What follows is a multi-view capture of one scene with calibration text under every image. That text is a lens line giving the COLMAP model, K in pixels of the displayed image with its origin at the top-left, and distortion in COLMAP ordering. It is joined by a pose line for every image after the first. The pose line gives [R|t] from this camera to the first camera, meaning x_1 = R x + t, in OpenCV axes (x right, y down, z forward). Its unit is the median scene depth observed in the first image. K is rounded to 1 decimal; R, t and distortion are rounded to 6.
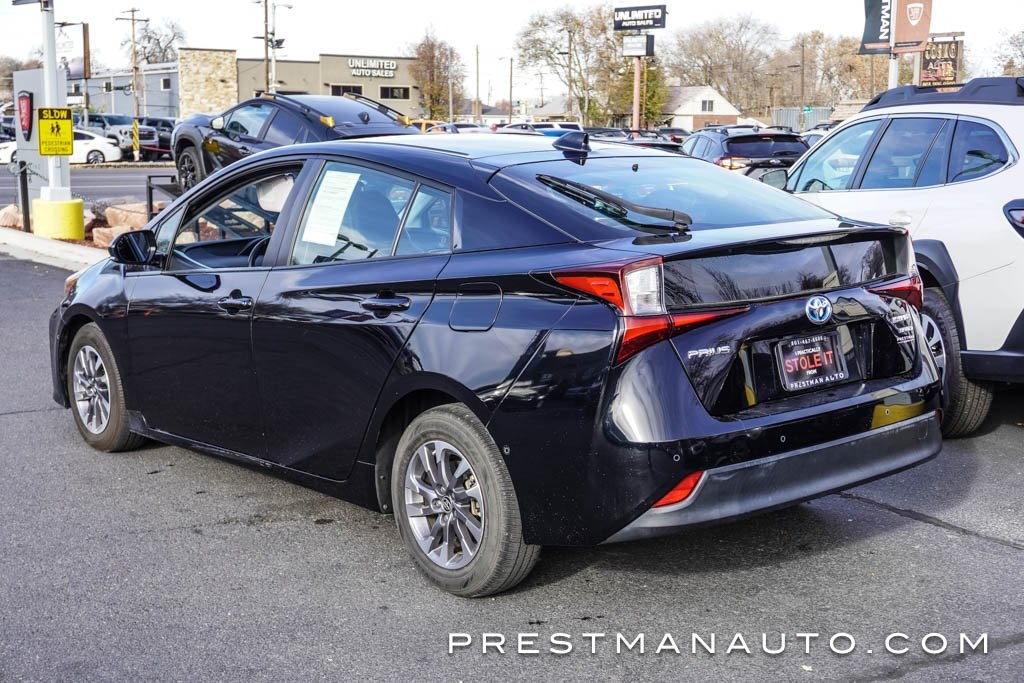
lens RADIAL K [[1402.5, 0, 512.0], [0, 1402.5, 341.5], [0, 0, 1]] dist [-0.000584, 0.009829]
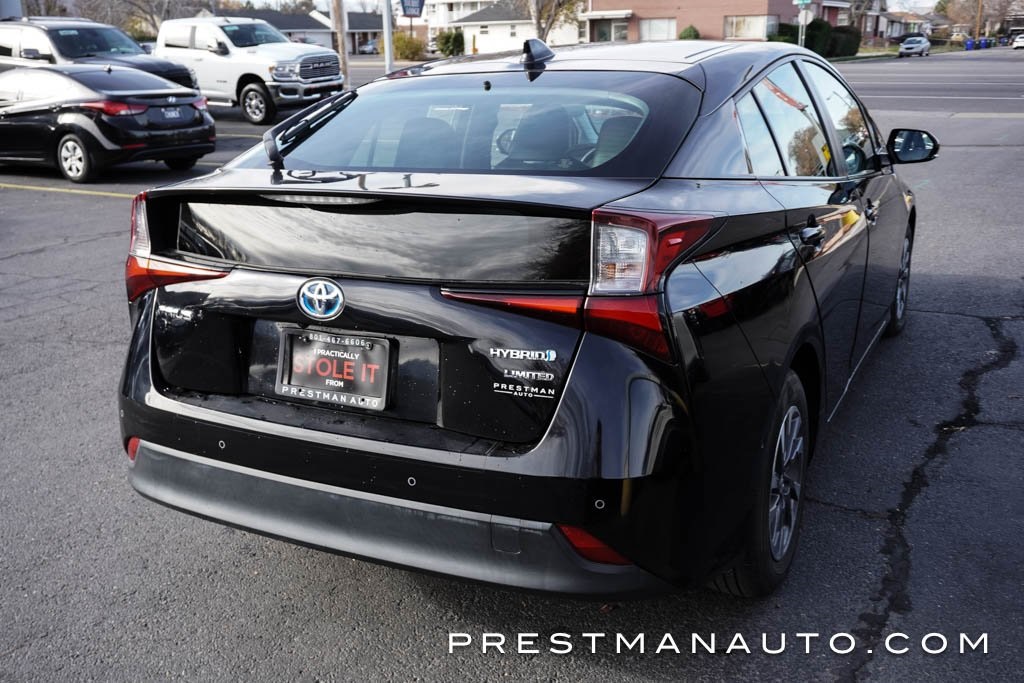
lens RADIAL K [[980.7, 0, 512.0], [0, 980.7, 341.5], [0, 0, 1]] dist [0.012666, -0.072689]
pose [[0.361287, 0.253540, -0.897323, 0.700392], [-0.111199, 0.967172, 0.228504, -0.126642], [0.925801, 0.017226, 0.377620, 0.887437]]
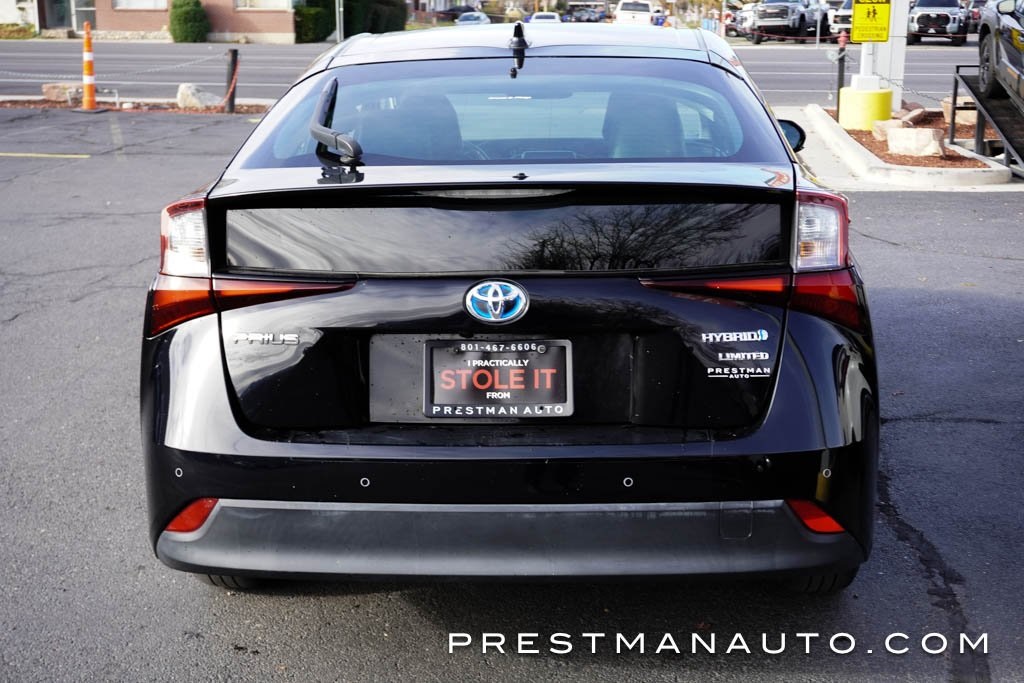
lens RADIAL K [[1402.5, 0, 512.0], [0, 1402.5, 341.5], [0, 0, 1]] dist [-0.000584, 0.009829]
pose [[0.731380, 0.151856, -0.664849, 0.654333], [-0.097510, 0.988162, 0.118436, -0.082495], [0.674964, -0.021792, 0.737529, 0.511462]]
